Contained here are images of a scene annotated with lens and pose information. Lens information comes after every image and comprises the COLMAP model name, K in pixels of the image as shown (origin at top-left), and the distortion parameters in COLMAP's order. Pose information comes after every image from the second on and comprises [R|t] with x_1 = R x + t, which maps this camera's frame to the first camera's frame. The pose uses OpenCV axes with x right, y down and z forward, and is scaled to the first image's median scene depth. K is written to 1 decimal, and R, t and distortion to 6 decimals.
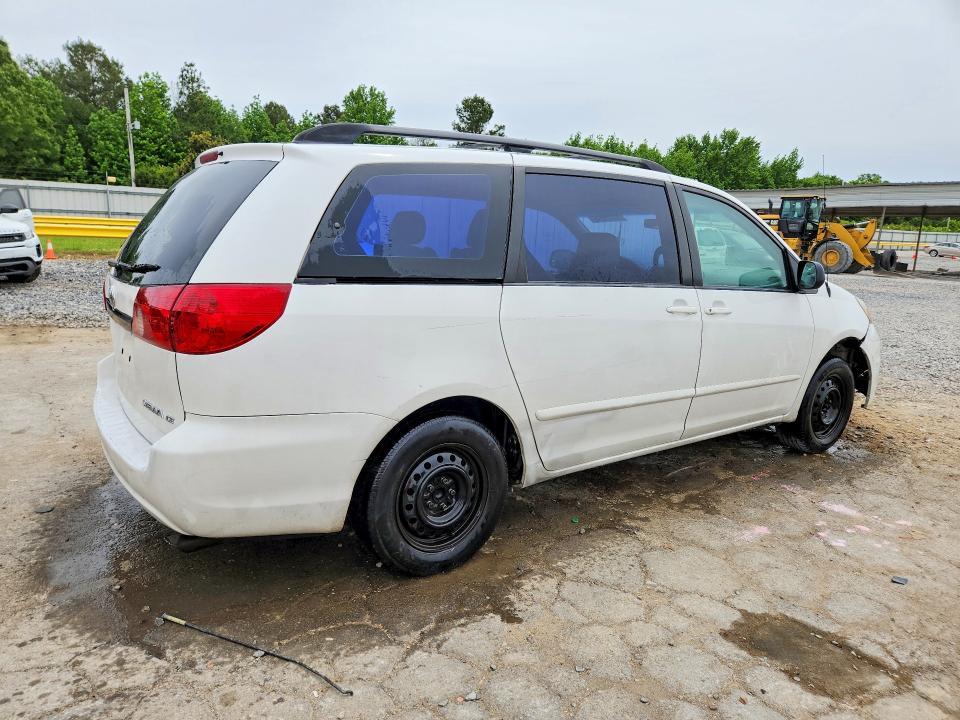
lens RADIAL K [[650.2, 0, 476.5], [0, 650.2, 359.8], [0, 0, 1]] dist [0.071427, -0.068311]
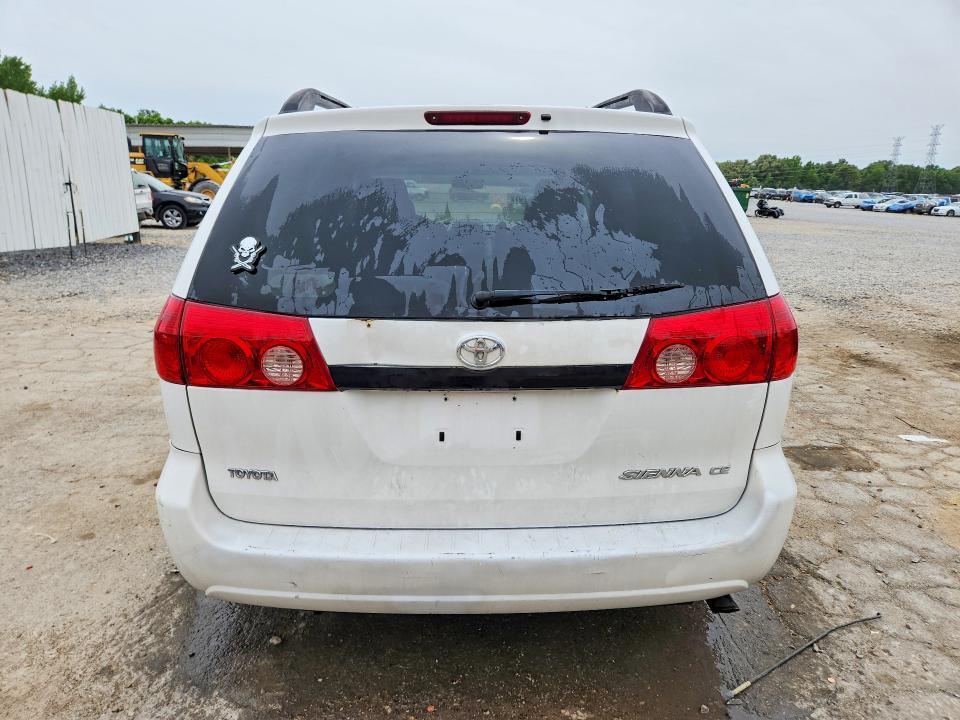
lens RADIAL K [[650.2, 0, 476.5], [0, 650.2, 359.8], [0, 0, 1]] dist [0.071427, -0.068311]
pose [[0.547689, -0.240763, 0.801293, -0.229401], [0.165969, 0.969934, 0.177993, -0.041998], [-0.820055, 0.035505, 0.571182, 0.146089]]
